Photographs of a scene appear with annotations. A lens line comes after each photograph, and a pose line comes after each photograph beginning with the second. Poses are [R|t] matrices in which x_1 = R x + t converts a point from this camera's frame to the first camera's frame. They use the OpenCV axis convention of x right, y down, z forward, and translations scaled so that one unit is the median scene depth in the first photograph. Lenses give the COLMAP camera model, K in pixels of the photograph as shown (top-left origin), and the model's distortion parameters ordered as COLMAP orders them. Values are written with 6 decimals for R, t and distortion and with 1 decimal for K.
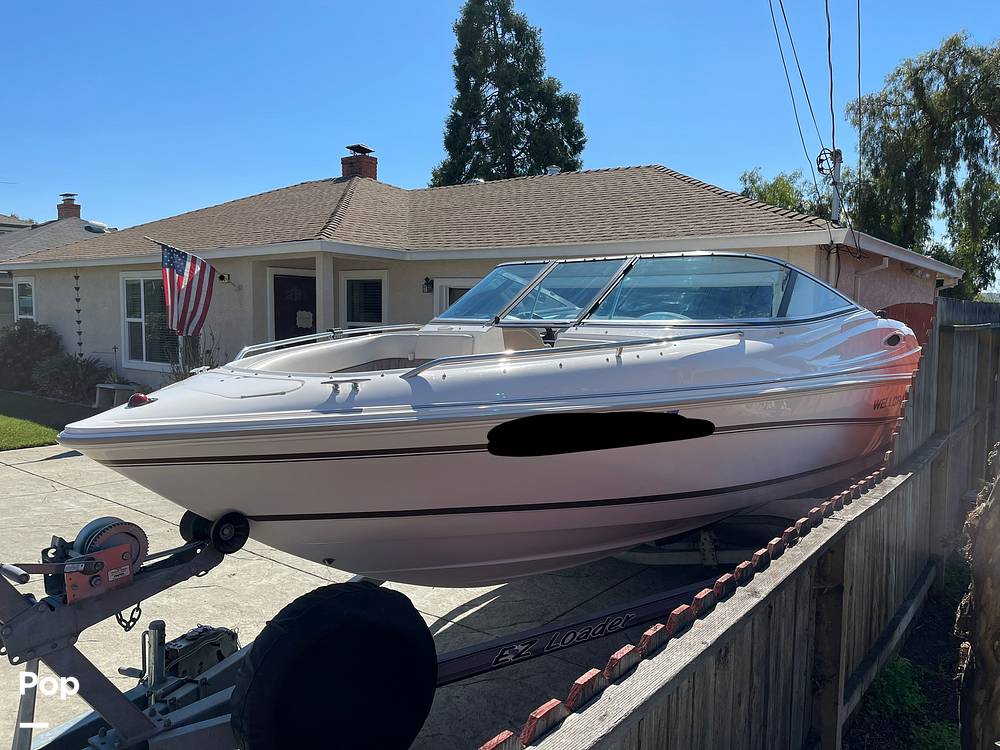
lens RADIAL K [[765.3, 0, 498.6], [0, 765.3, 367.7], [0, 0, 1]] dist [0.082029, -0.105655]
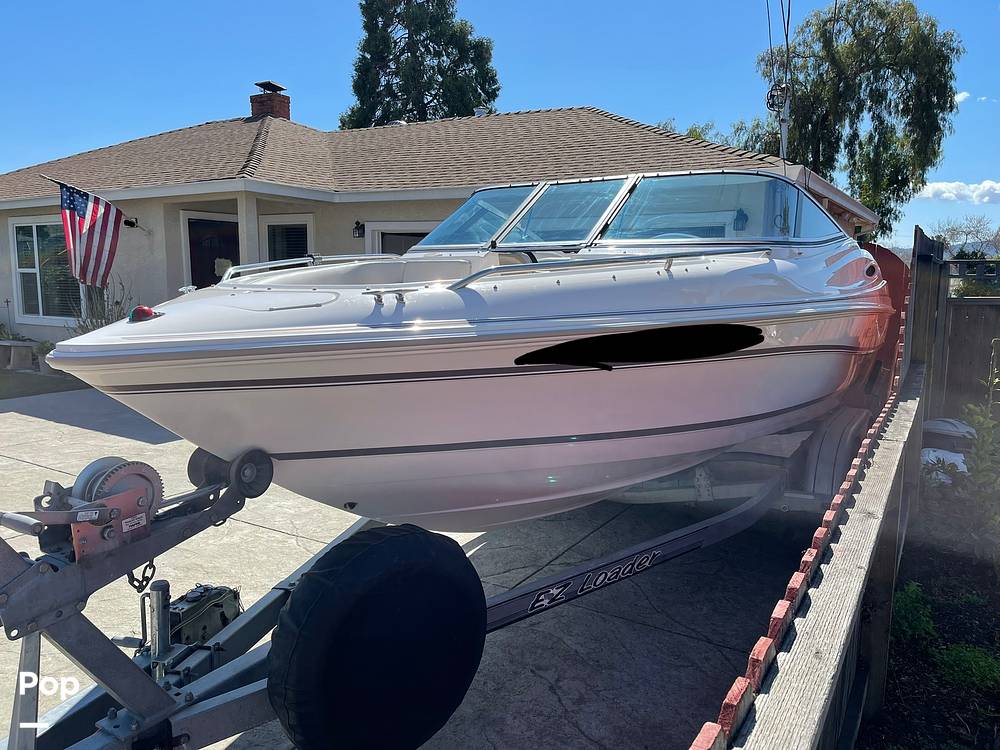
lens RADIAL K [[763.7, 0, 486.6], [0, 763.7, 371.8], [0, 0, 1]] dist [0.083751, -0.109819]
pose [[0.993639, -0.021750, 0.110491, -0.103211], [0.015286, 0.998140, 0.059017, 0.031695], [-0.111569, -0.056953, 0.992123, 0.078993]]
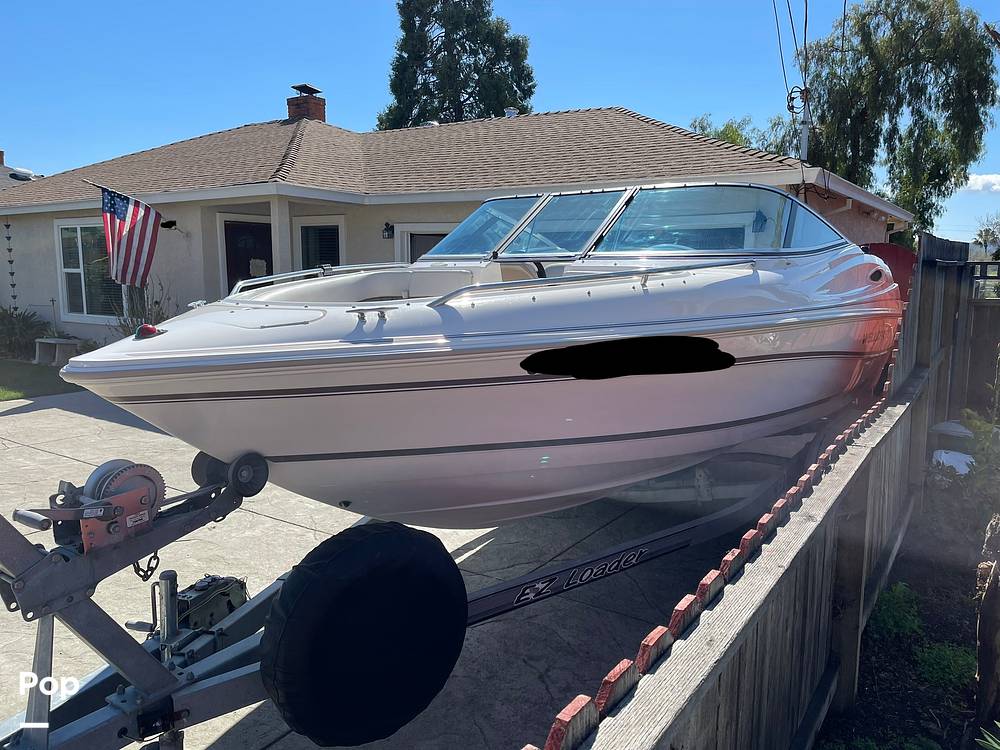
lens RADIAL K [[765.3, 0, 498.6], [0, 765.3, 367.7], [0, 0, 1]] dist [0.082029, -0.105655]
pose [[0.997190, -0.018850, 0.072506, -0.063116], [0.014469, 0.998065, 0.060475, 0.018483], [-0.073506, -0.059256, 0.995533, 0.032959]]
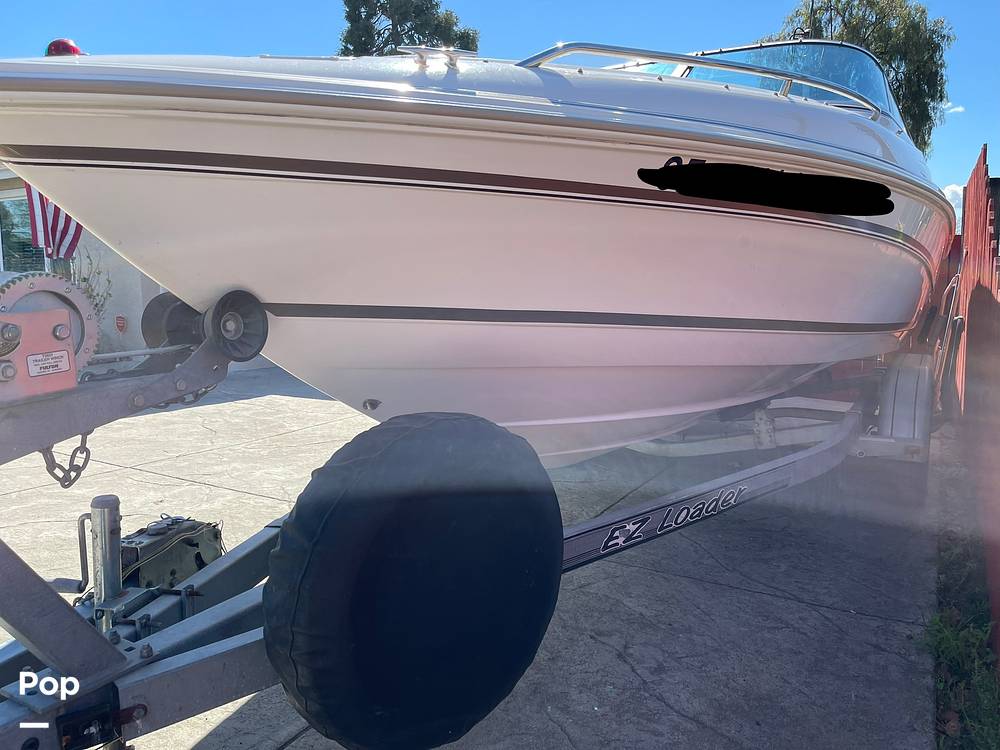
lens RADIAL K [[757.5, 0, 496.9], [0, 757.5, 379.1], [0, 0, 1]] dist [0.093415, -0.129949]
pose [[0.988738, -0.032284, 0.146136, -0.135208], [0.024508, 0.998202, 0.054702, 0.127064], [-0.147639, -0.050505, 0.987751, 0.226088]]
